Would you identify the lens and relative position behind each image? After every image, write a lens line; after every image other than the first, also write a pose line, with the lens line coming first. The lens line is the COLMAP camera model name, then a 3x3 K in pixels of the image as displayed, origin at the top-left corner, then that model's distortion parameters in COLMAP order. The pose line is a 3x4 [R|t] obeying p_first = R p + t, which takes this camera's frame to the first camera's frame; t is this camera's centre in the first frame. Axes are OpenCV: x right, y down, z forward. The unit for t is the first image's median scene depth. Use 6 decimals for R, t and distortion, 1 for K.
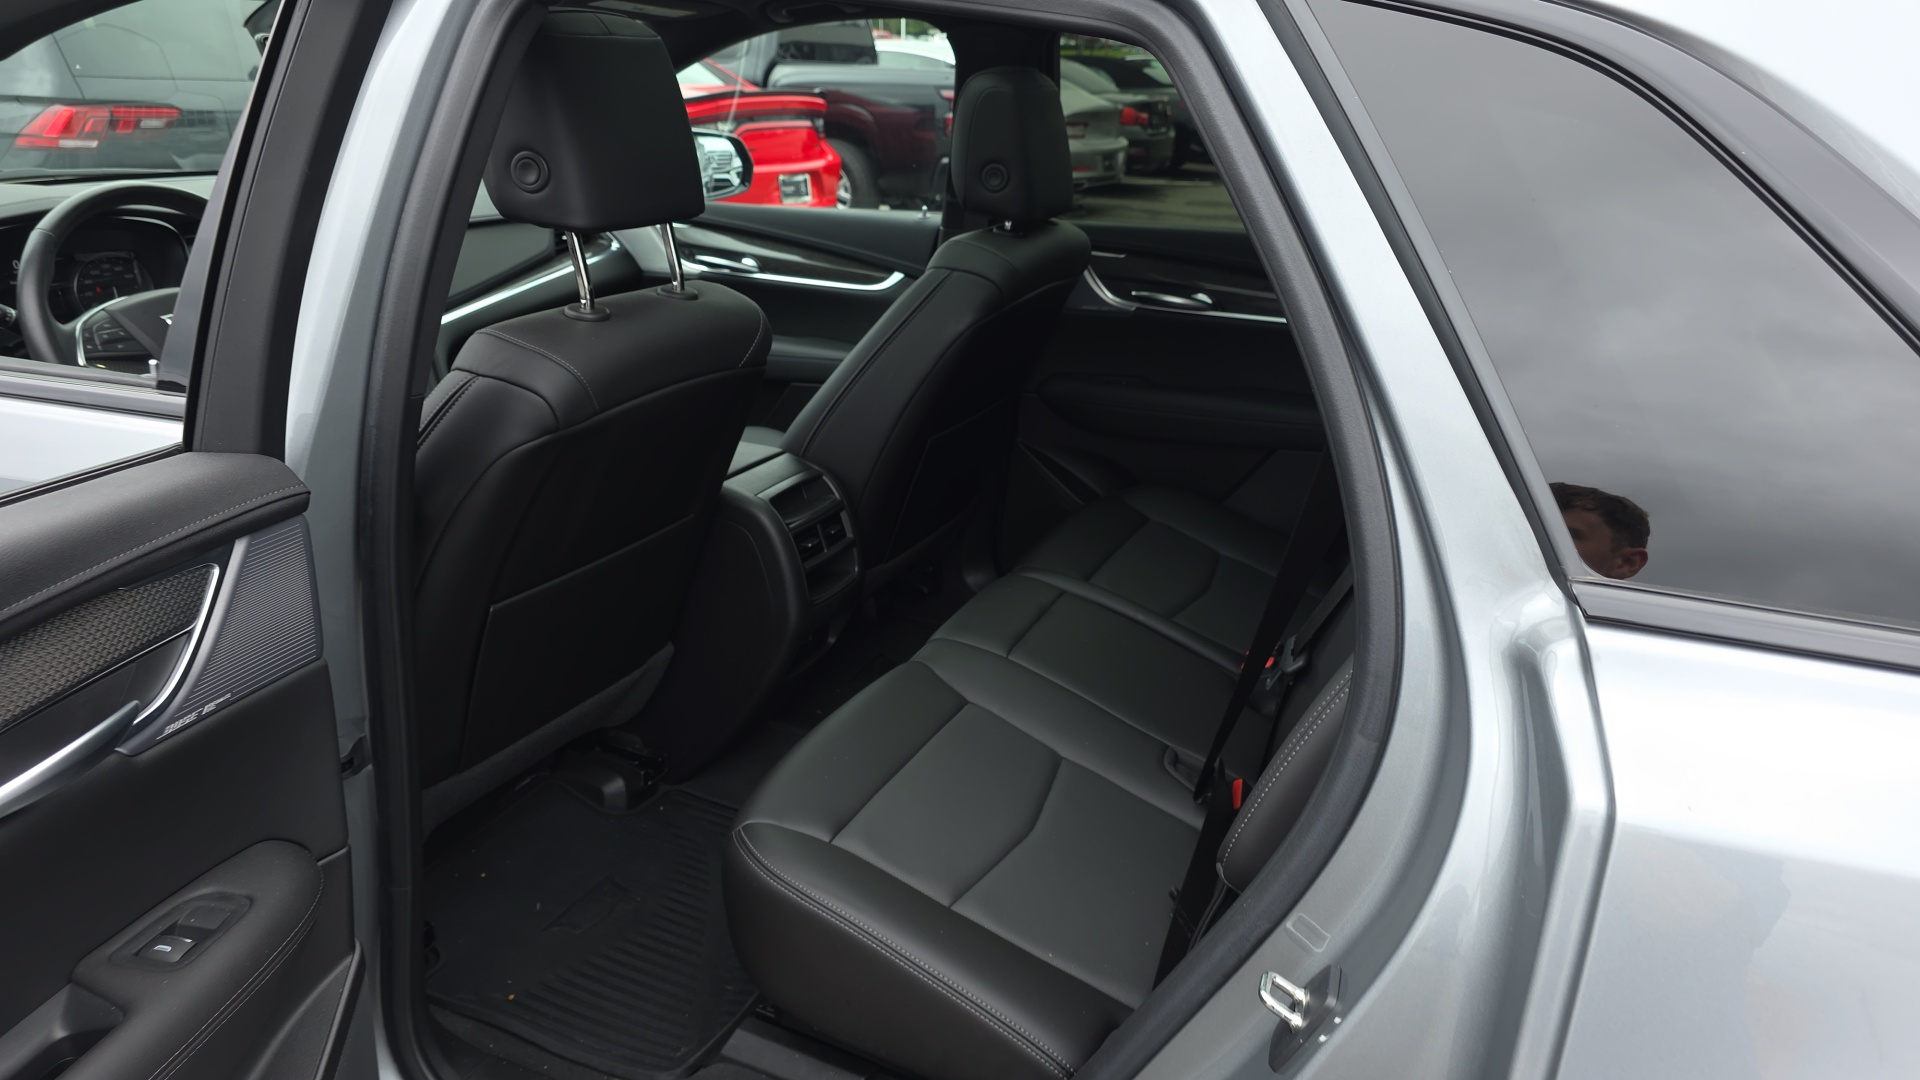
lens RADIAL K [[1345.6, 0, 942.0], [0, 1345.6, 546.3], [0, 0, 1]] dist [0.029362, -0.059650]
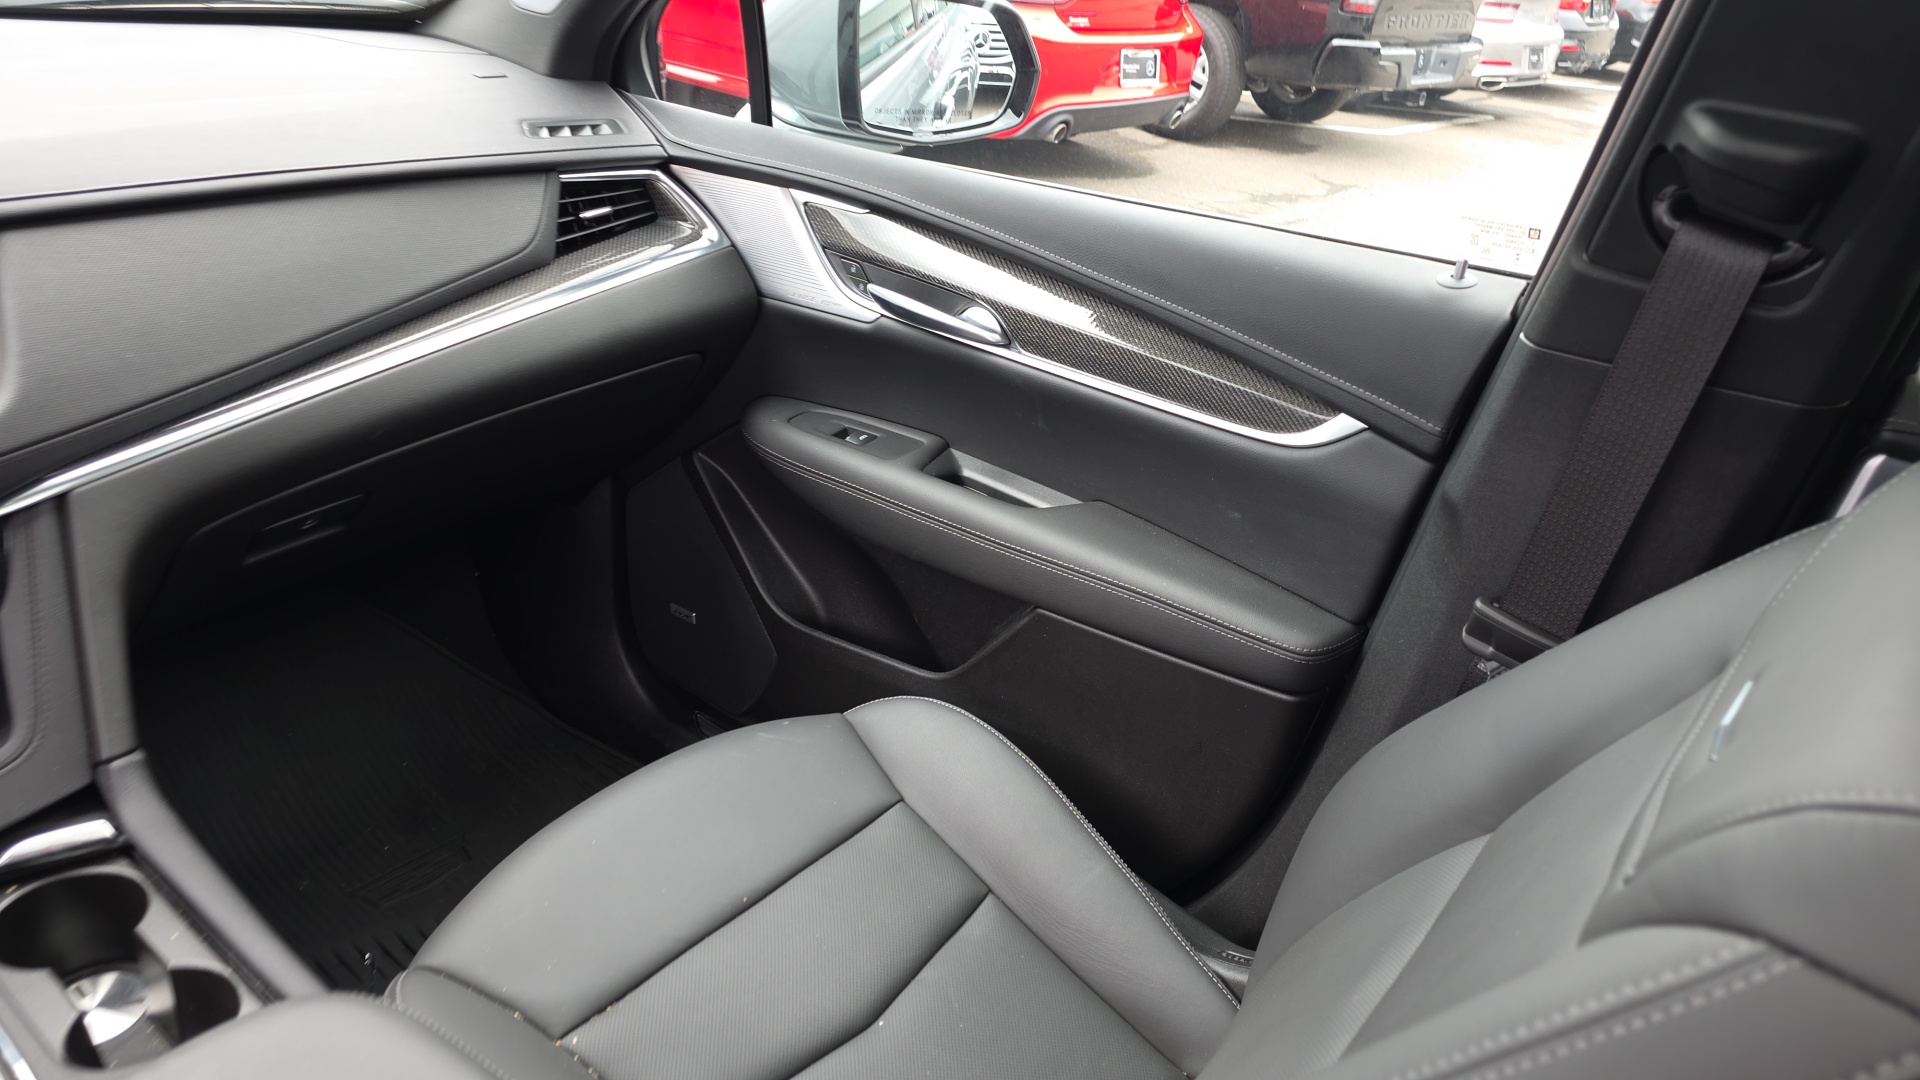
lens RADIAL K [[1312.9, 0, 1008.5], [0, 1312.9, 541.1], [0, 0, 1]] dist [0.060225, -0.049129]
pose [[0.976747, 0.141845, -0.160766, -0.020556], [-0.125648, 0.986305, 0.106840, -0.065539], [0.173719, -0.084156, 0.981193, 0.206328]]
